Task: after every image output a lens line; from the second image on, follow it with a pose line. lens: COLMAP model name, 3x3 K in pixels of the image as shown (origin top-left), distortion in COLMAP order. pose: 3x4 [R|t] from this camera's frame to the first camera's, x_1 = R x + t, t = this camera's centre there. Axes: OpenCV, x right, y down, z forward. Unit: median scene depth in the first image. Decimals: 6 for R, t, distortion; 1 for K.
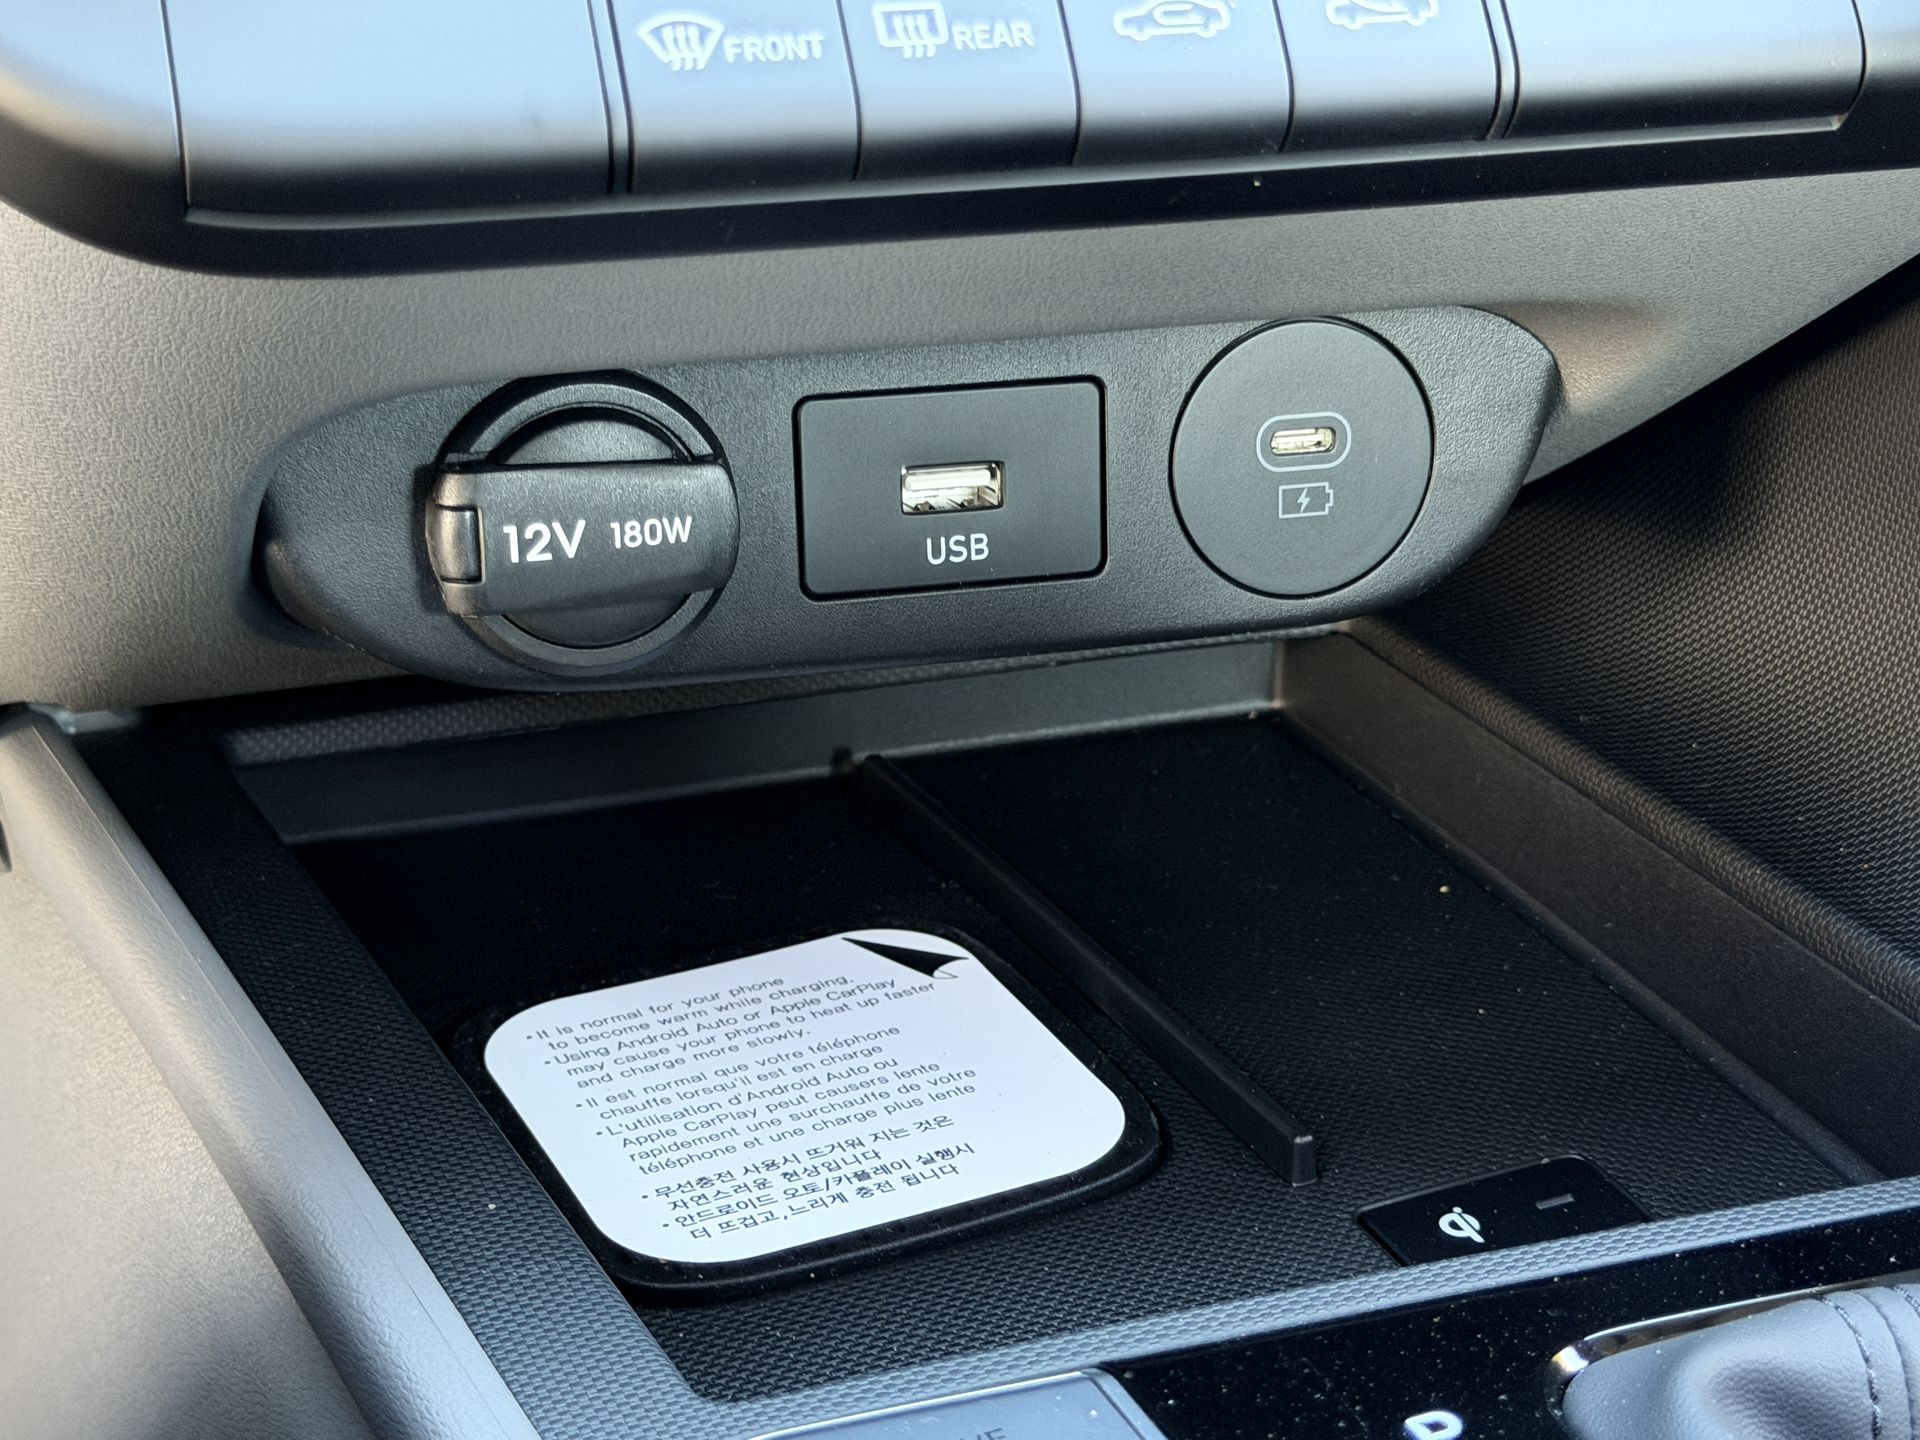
lens RADIAL K [[3253.4, 0, 968.0], [0, 3253.4, 728.6], [0, 0, 1]] dist [0.138866, 0.000000]
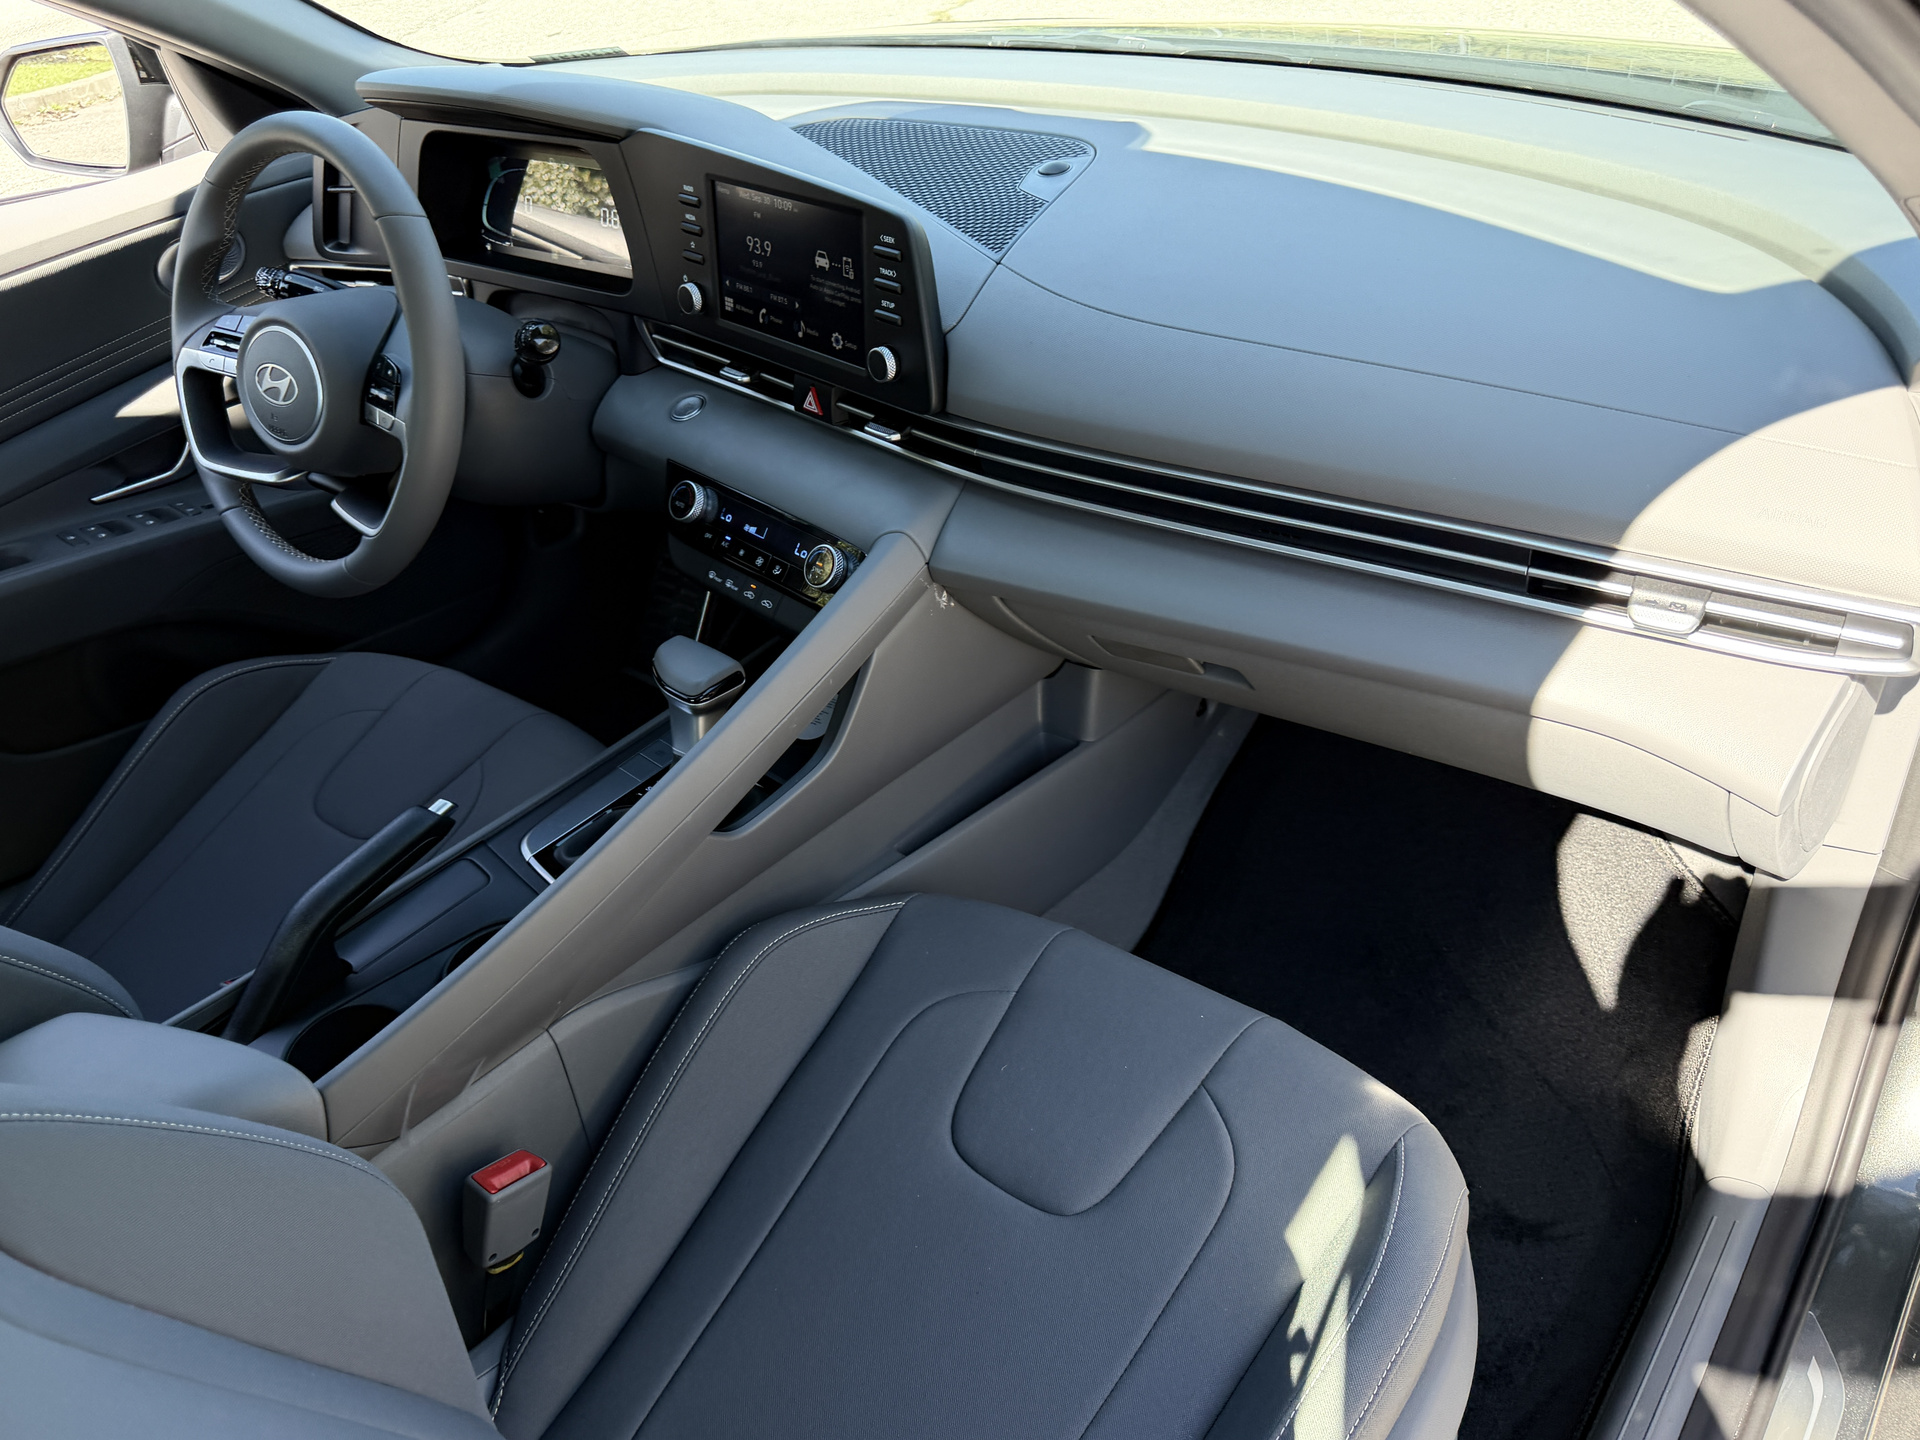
lens RADIAL K [[1484.7, 0, 921.6], [0, 1484.7, 718.8], [0, 0, 1]] dist [0.056277, -0.023769]
pose [[0.446292, 0.464422, -0.764942, 2.578806], [-0.291679, 0.883603, 0.366290, -1.144003], [0.846018, 0.059645, 0.529807, -0.427152]]
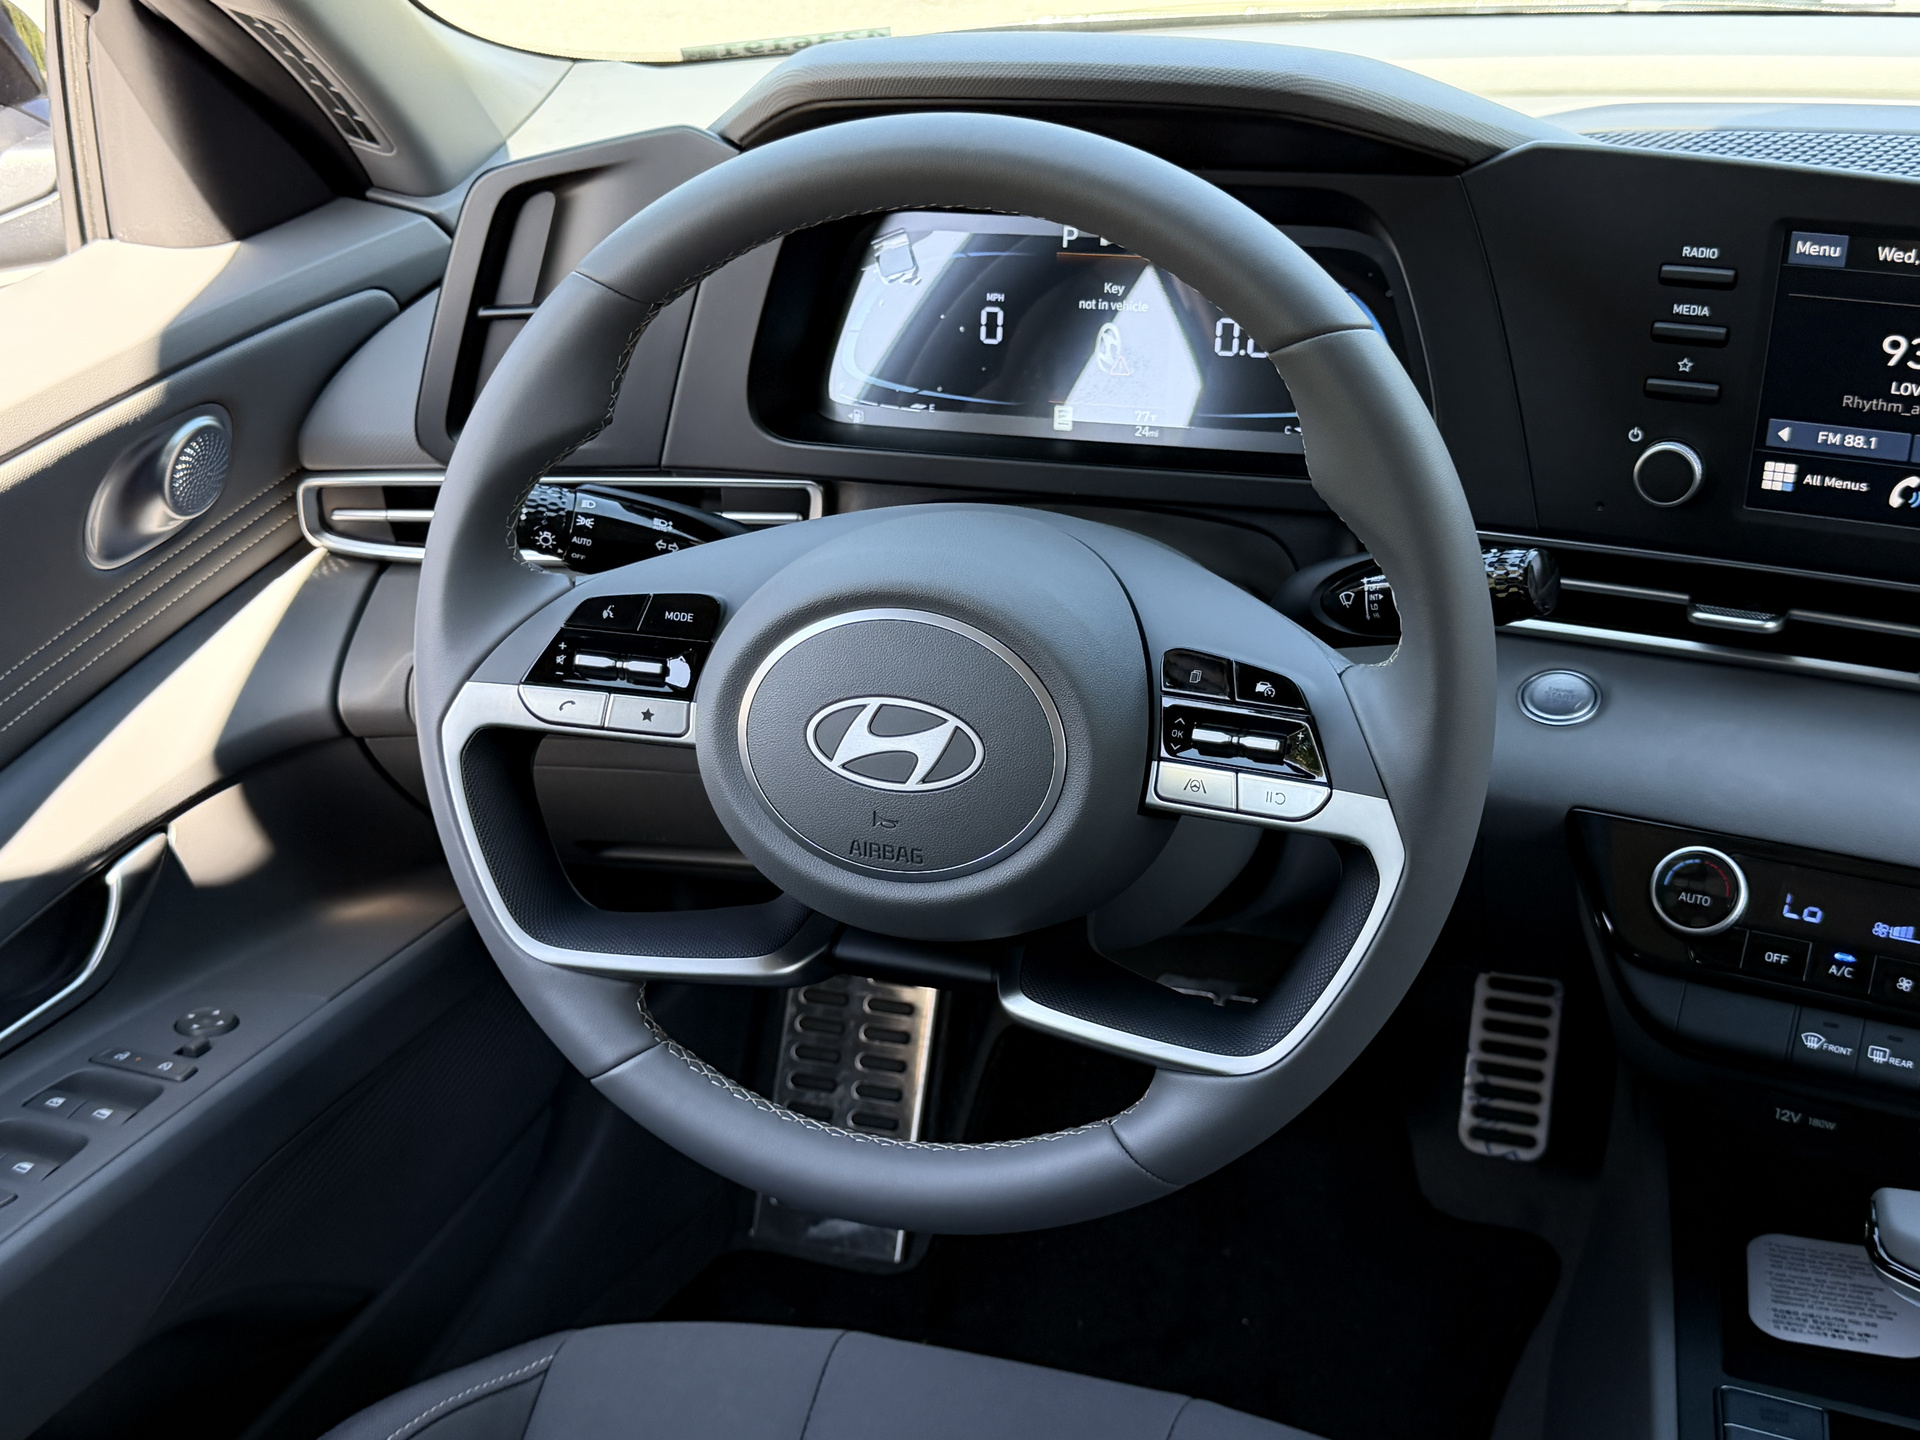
lens RADIAL K [[2353.7, 0, 923.7], [0, 2353.7, 736.6], [0, 0, 1]] dist [0.036460, 0.000000]
pose [[0.739773, 0.268547, -0.616943, 0.610847], [-0.249060, 0.961063, 0.119691, -0.501910], [0.625064, 0.065112, 0.777853, -1.480261]]
